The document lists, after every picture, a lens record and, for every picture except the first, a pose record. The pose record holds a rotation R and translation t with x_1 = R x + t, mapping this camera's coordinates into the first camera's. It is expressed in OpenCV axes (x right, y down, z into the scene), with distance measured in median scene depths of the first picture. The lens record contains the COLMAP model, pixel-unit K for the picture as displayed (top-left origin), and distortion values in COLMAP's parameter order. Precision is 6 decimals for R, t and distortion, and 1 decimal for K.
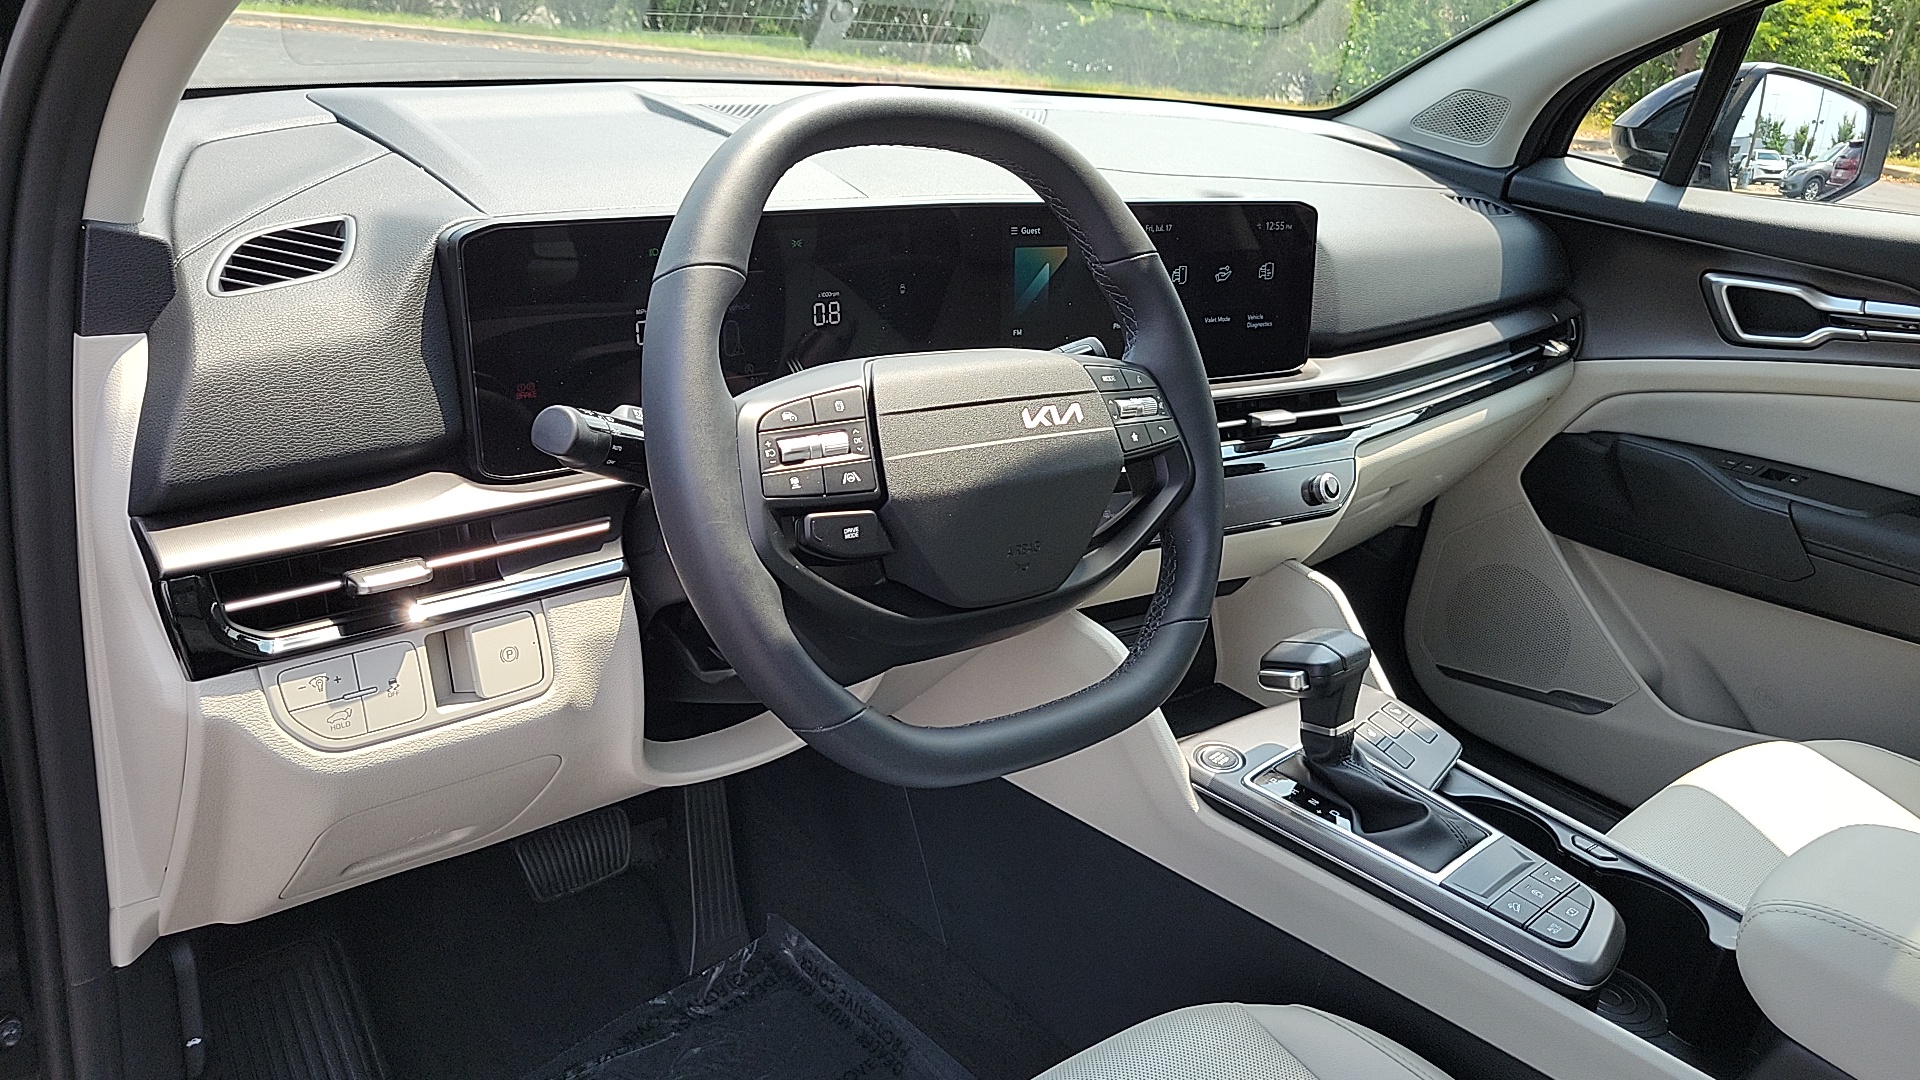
lens RADIAL K [[1464.7, 0, 924.8], [0, 1464.7, 541.2], [0, 0, 1]] dist [0.033068, -0.034684]
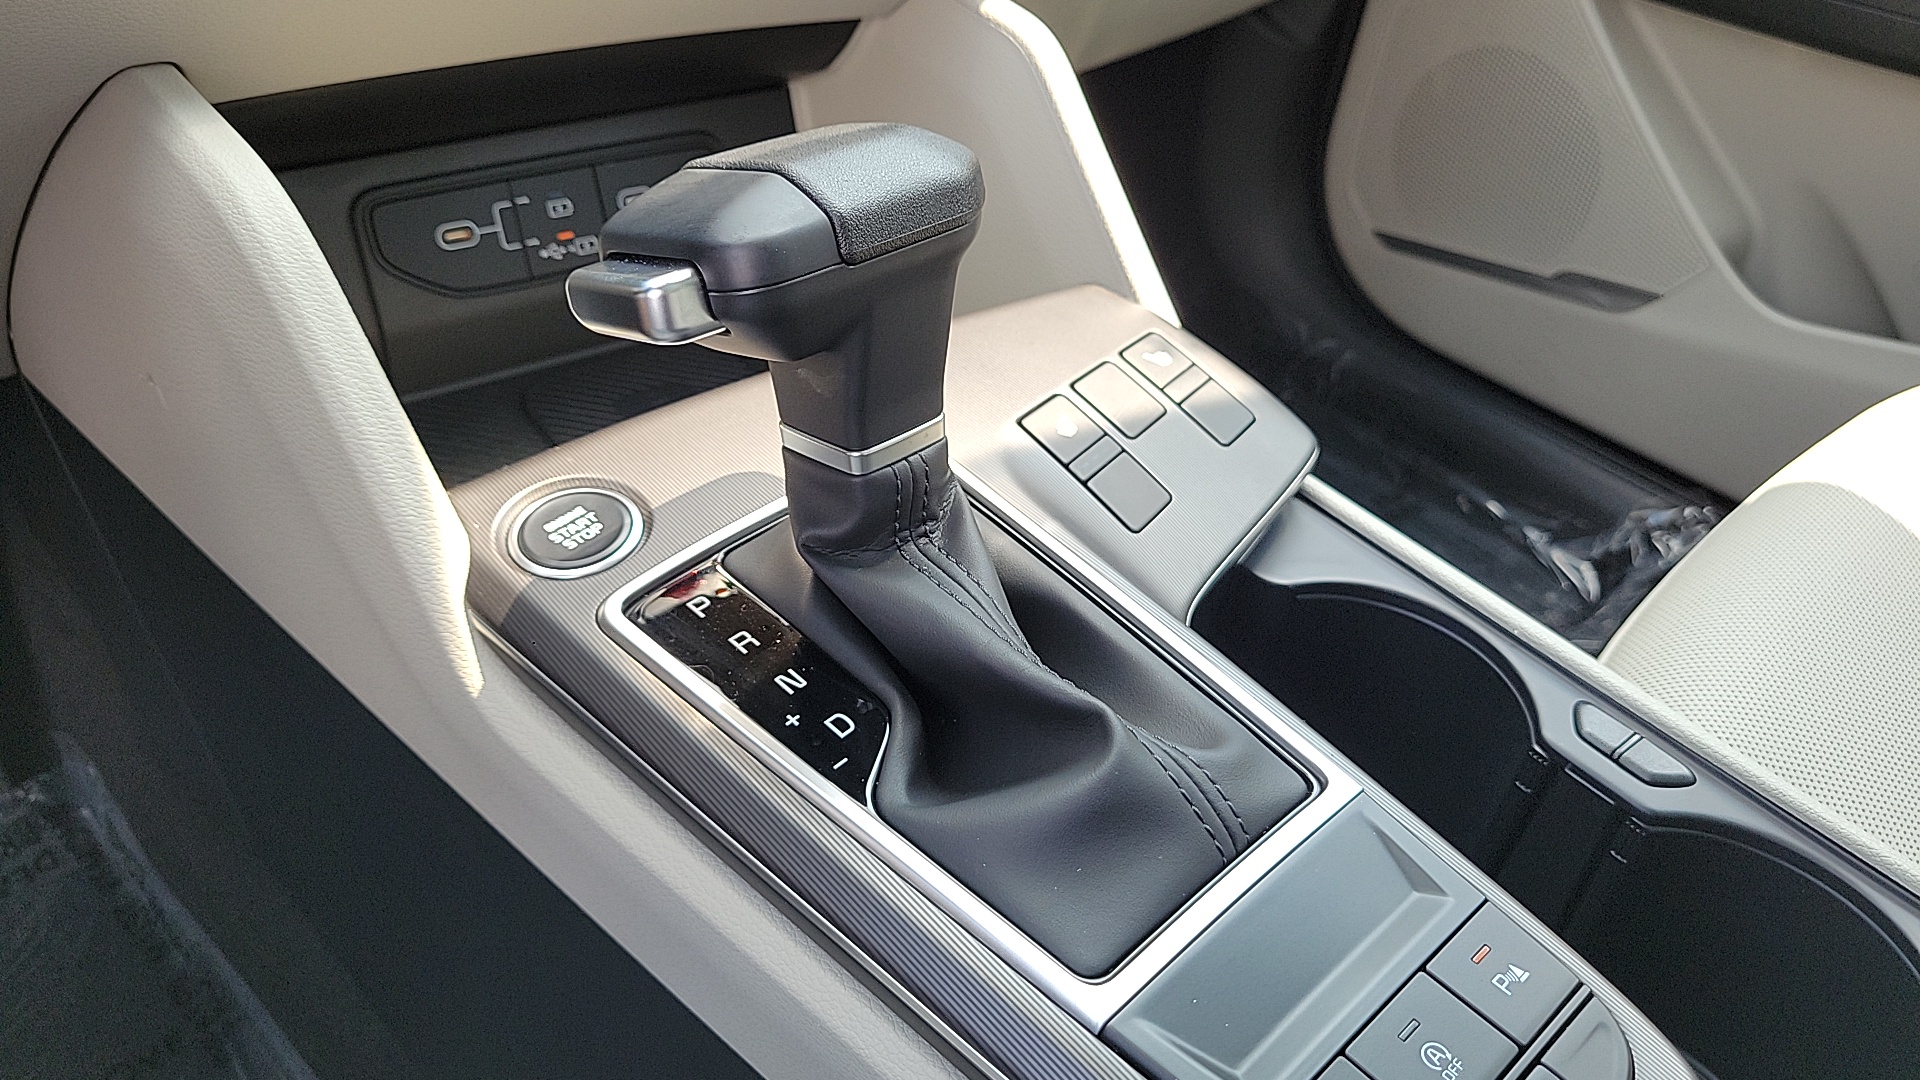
lens RADIAL K [[1464.7, 0, 960.9], [0, 1464.7, 537.0], [0, 0, 1]] dist [0.033068, -0.034684]
pose [[0.999606, -0.022878, 0.016255, 0.288082], [0.017384, 0.959459, 0.281311, 0.056389], [-0.022032, -0.280918, 0.959479, 0.678991]]
